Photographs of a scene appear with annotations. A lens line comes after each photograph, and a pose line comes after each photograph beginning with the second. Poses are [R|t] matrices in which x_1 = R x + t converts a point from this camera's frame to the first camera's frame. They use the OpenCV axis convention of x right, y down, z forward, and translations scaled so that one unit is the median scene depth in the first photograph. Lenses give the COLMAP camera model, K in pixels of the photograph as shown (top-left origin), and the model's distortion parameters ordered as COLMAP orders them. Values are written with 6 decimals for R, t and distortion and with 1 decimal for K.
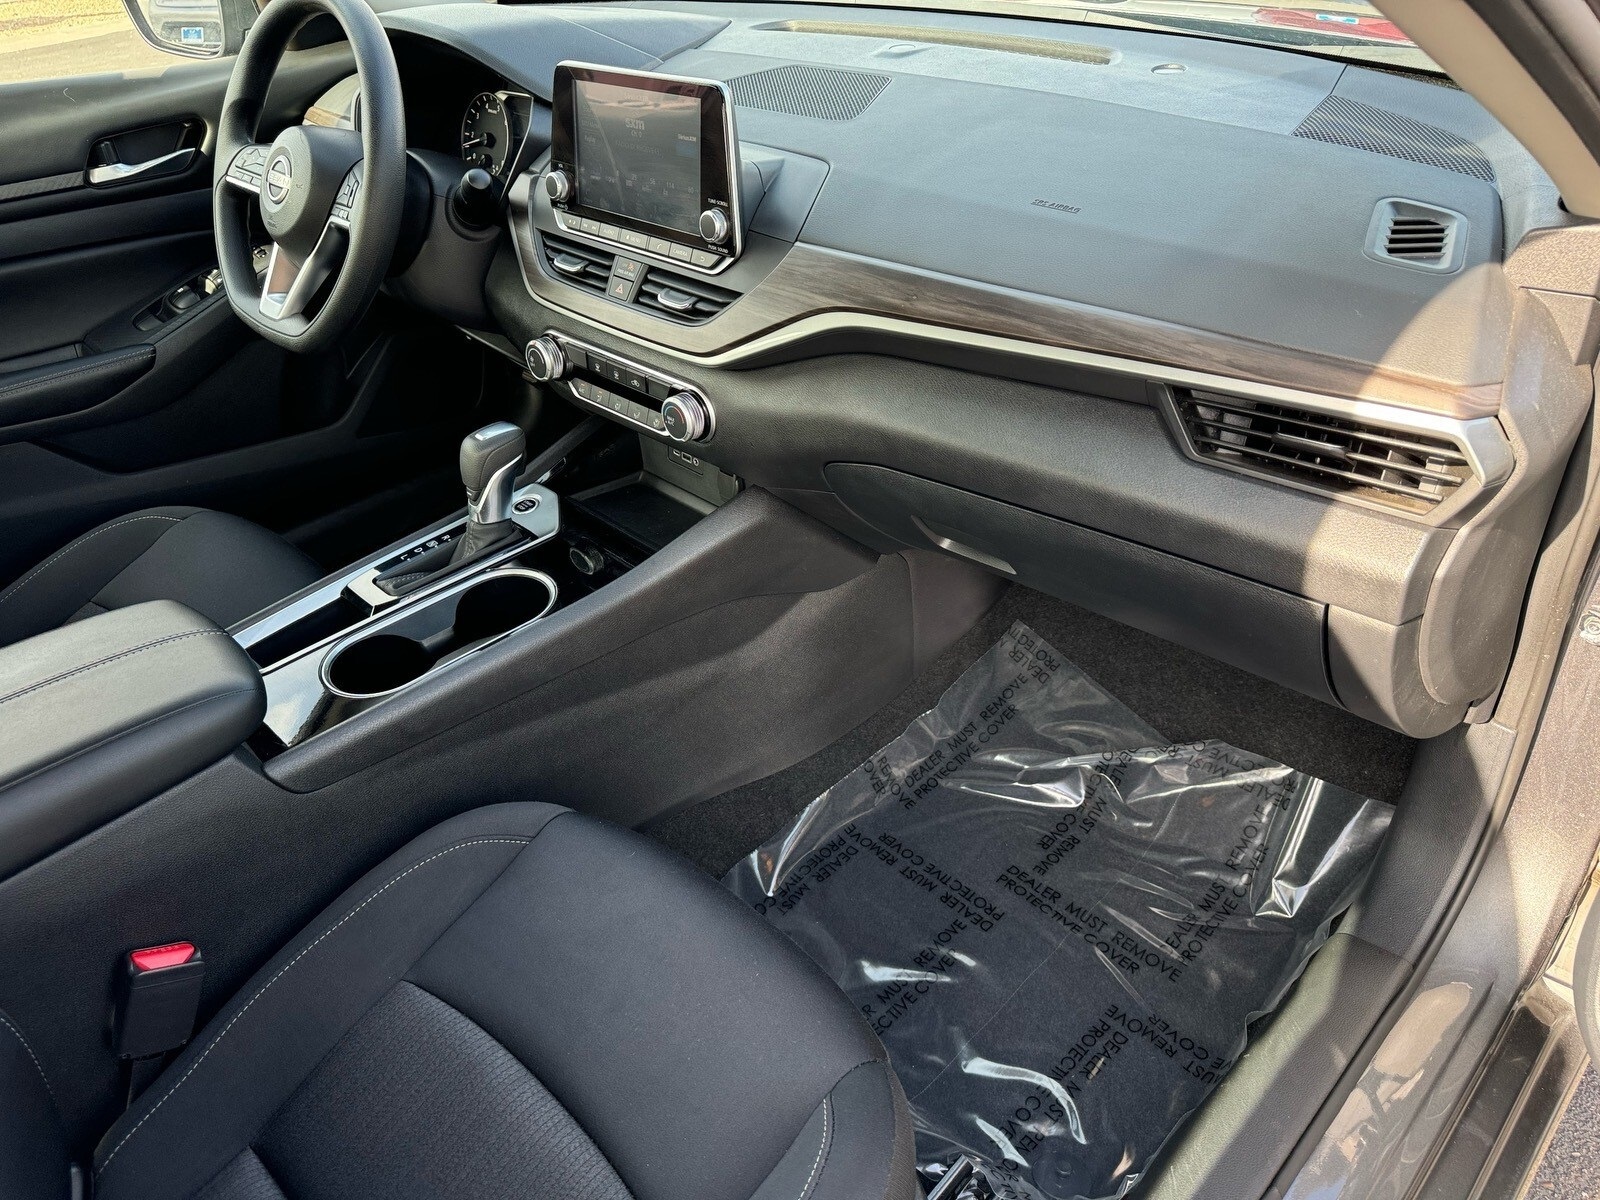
lens RADIAL K [[1141.0, 0, 799.5], [0, 1141.0, 613.8], [0, 0, 1]] dist [0.050391, -0.056139]
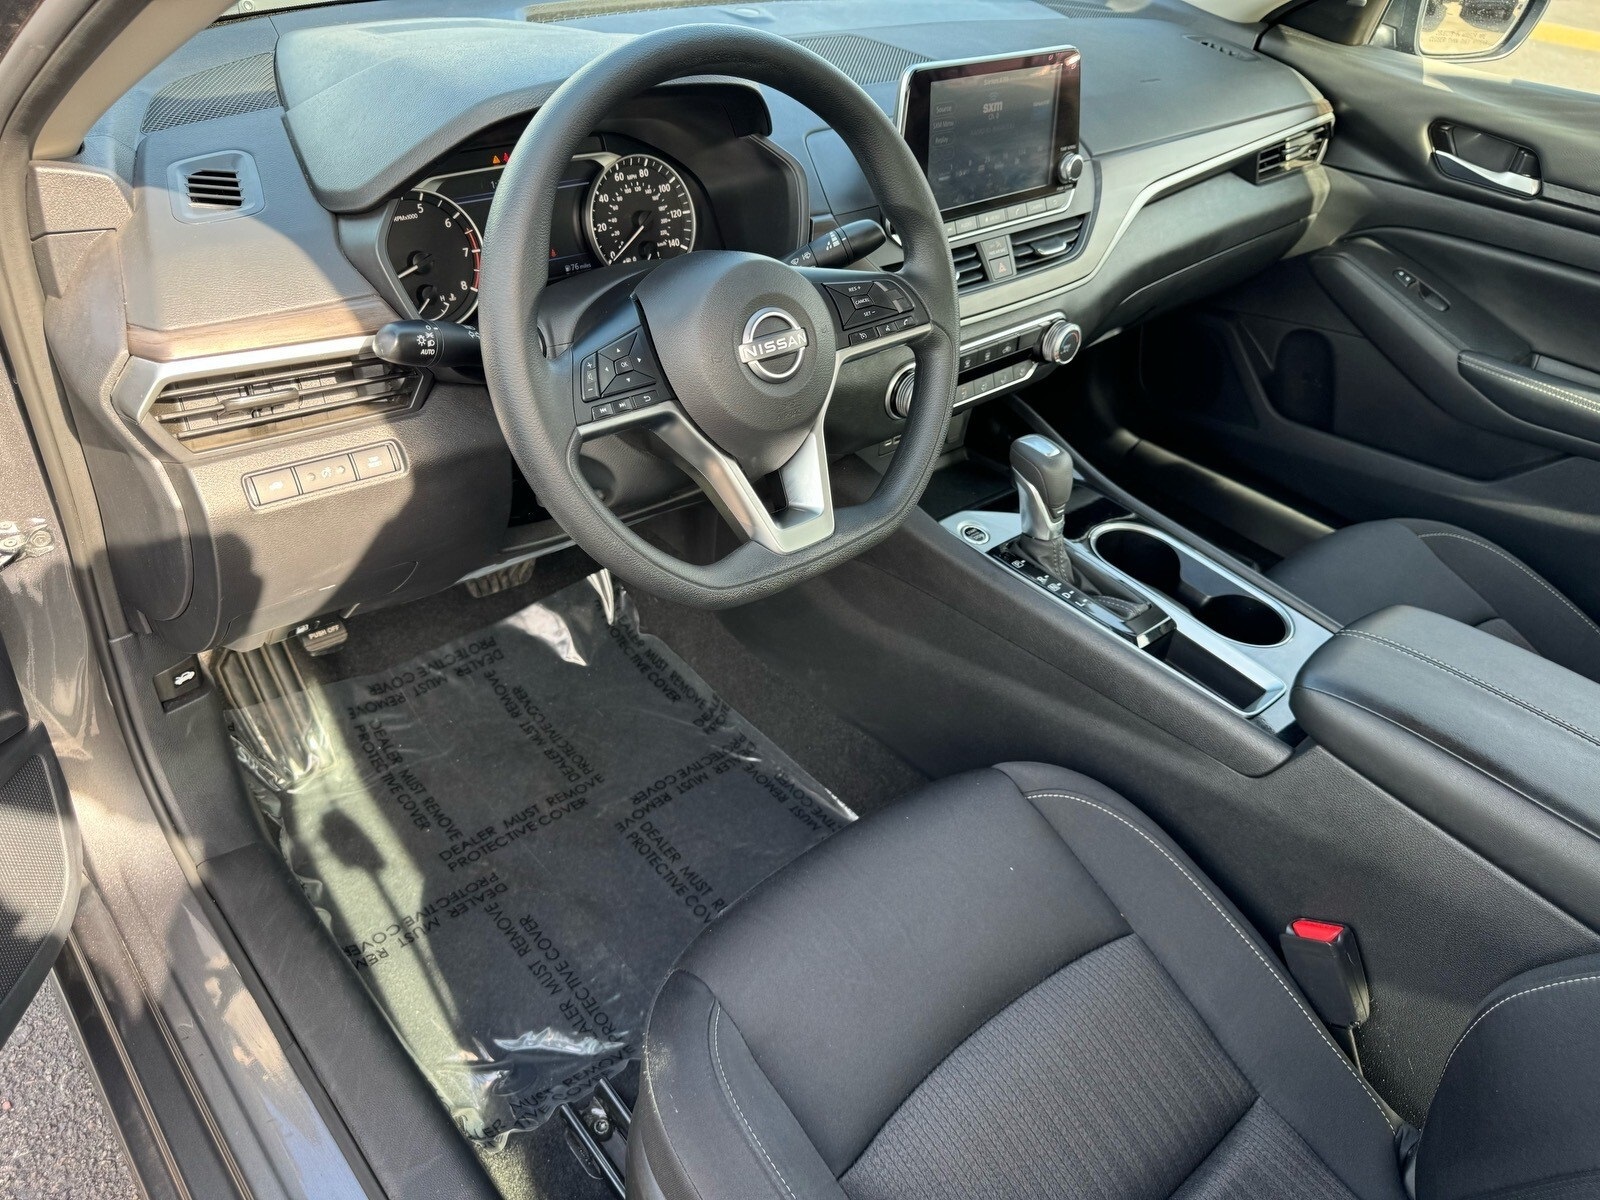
lens RADIAL K [[1141.0, 0, 806.5], [0, 1141.0, 600.4], [0, 0, 1]] dist [0.050391, -0.056139]
pose [[0.059964, -0.547584, 0.834599, -1.137142], [0.506400, 0.737210, 0.447303, -0.583560], [-0.860211, 0.395819, 0.321503, 0.889486]]
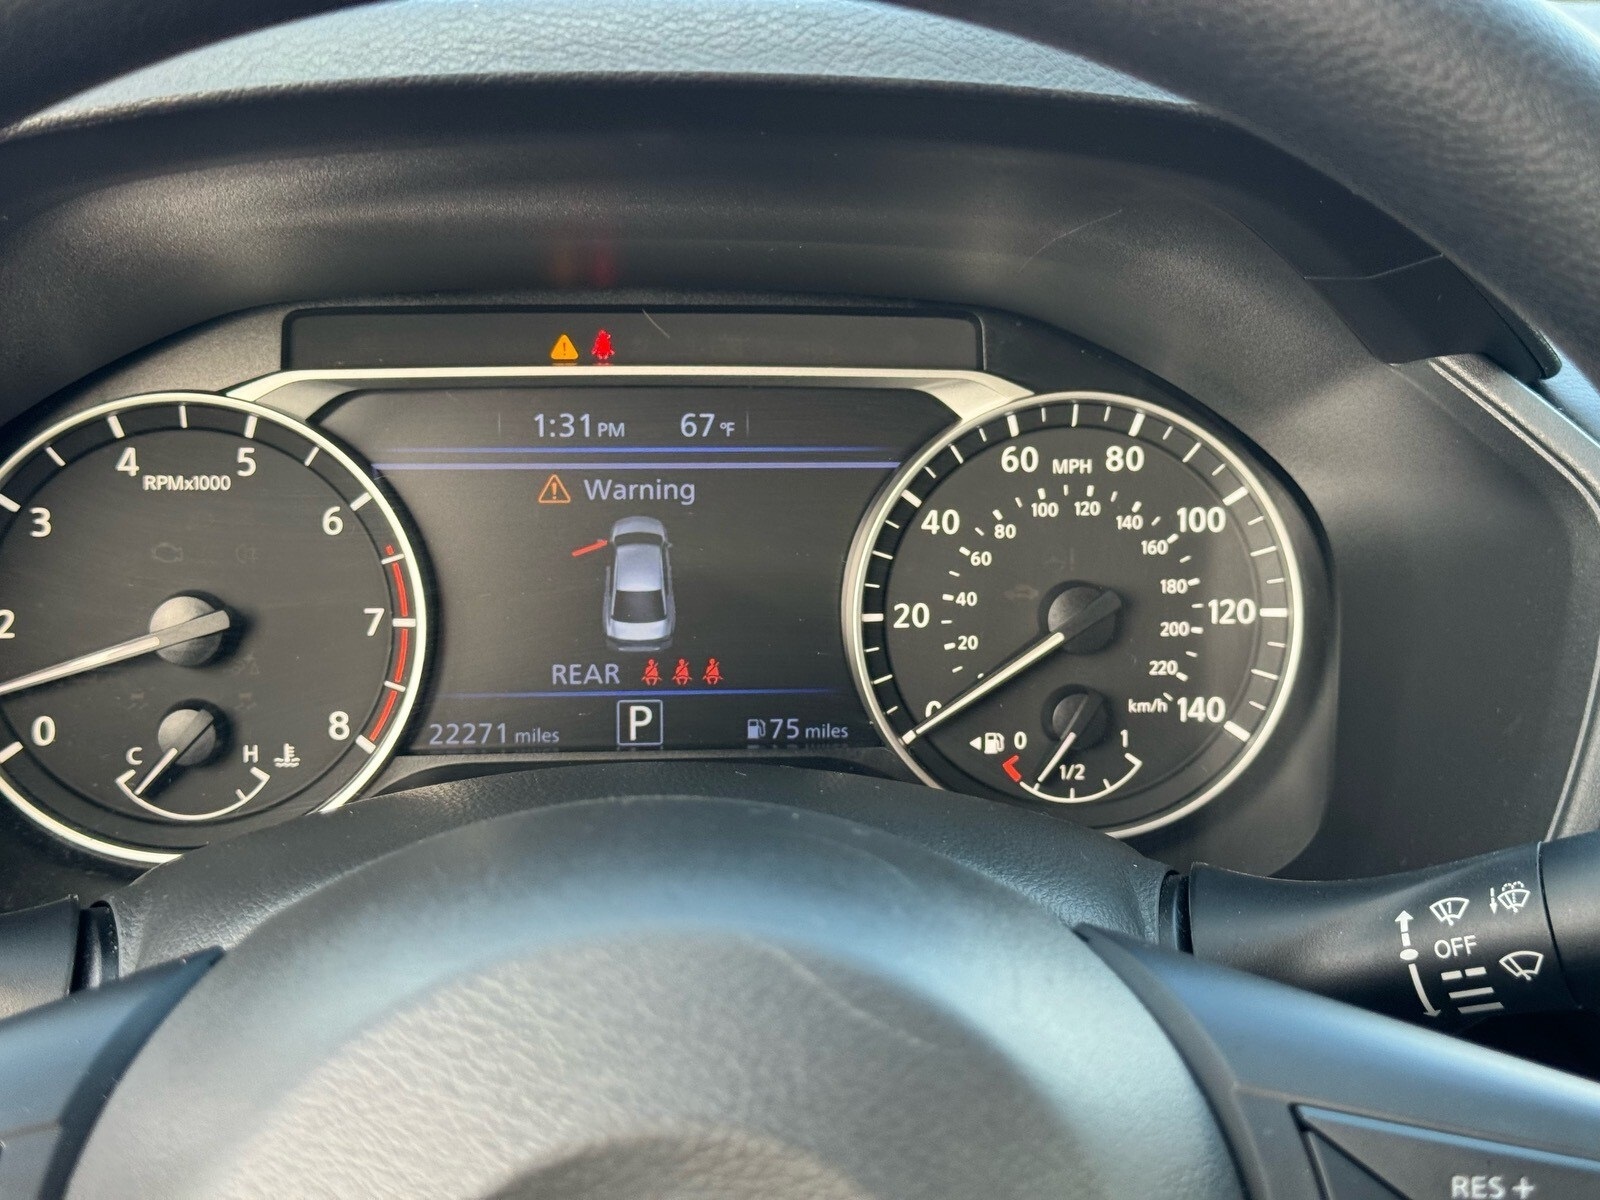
lens RADIAL K [[2342.4, 0, 813.5], [0, 2342.4, 600.7], [0, 0, 1]] dist [0.135093, 0.000000]
pose [[0.629515, -0.216370, 0.746254, -0.622023], [0.399296, 0.914004, -0.071825, -0.449522], [-0.666539, 0.343191, 0.661775, 0.872595]]
